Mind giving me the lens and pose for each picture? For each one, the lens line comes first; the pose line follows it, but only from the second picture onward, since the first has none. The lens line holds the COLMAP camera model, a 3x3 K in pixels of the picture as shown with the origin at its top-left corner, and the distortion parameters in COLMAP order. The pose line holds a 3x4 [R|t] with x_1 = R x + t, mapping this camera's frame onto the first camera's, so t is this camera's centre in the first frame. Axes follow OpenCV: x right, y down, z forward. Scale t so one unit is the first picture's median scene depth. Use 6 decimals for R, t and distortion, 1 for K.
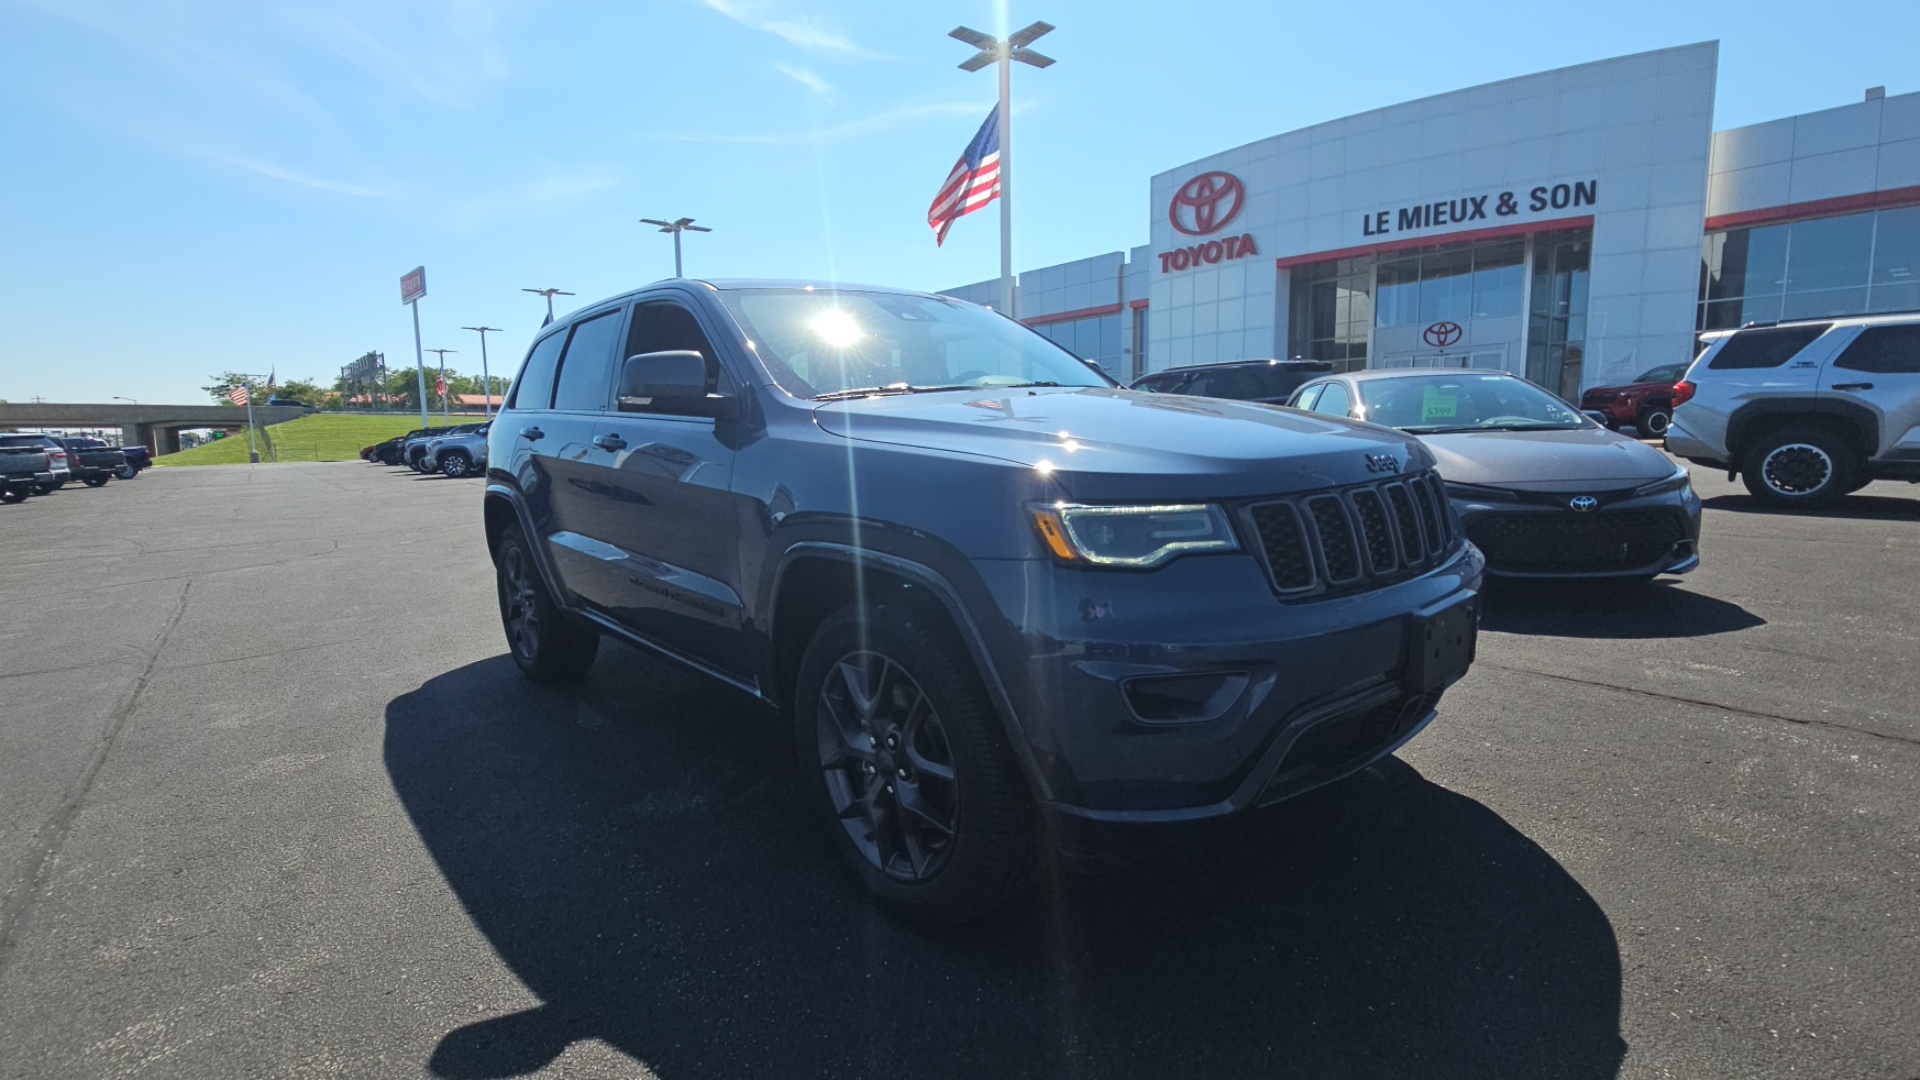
lens RADIAL K [[862.5, 0, 997.7], [0, 862.5, 529.9], [0, 0, 1]] dist [0.009602, -0.007171]
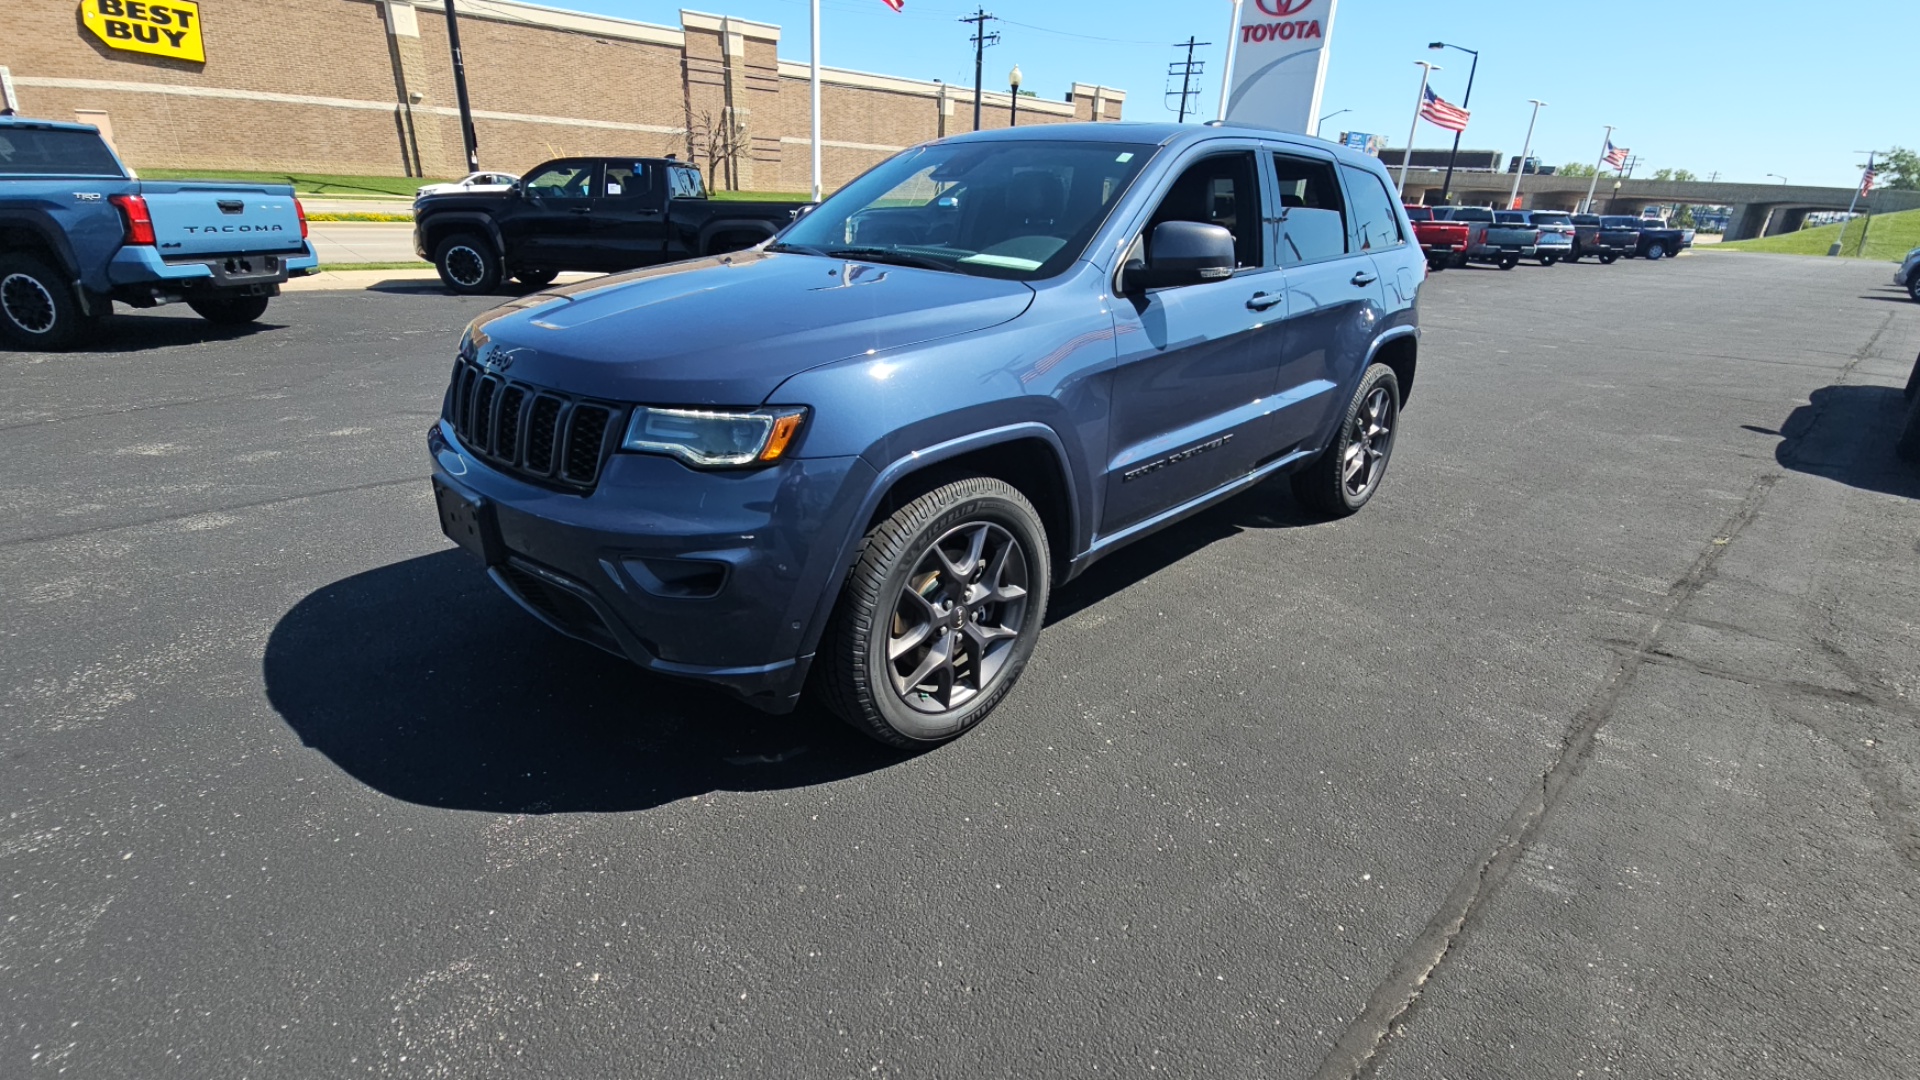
lens RADIAL K [[862.5, 0, 984.1], [0, 862.5, 534.7], [0, 0, 1]] dist [0.009602, -0.007171]
pose [[0.069844, 0.392459, -0.917114, 0.119026], [-0.161623, 0.911664, 0.377819, -0.029070], [0.984378, 0.121838, 0.127104, 0.113058]]
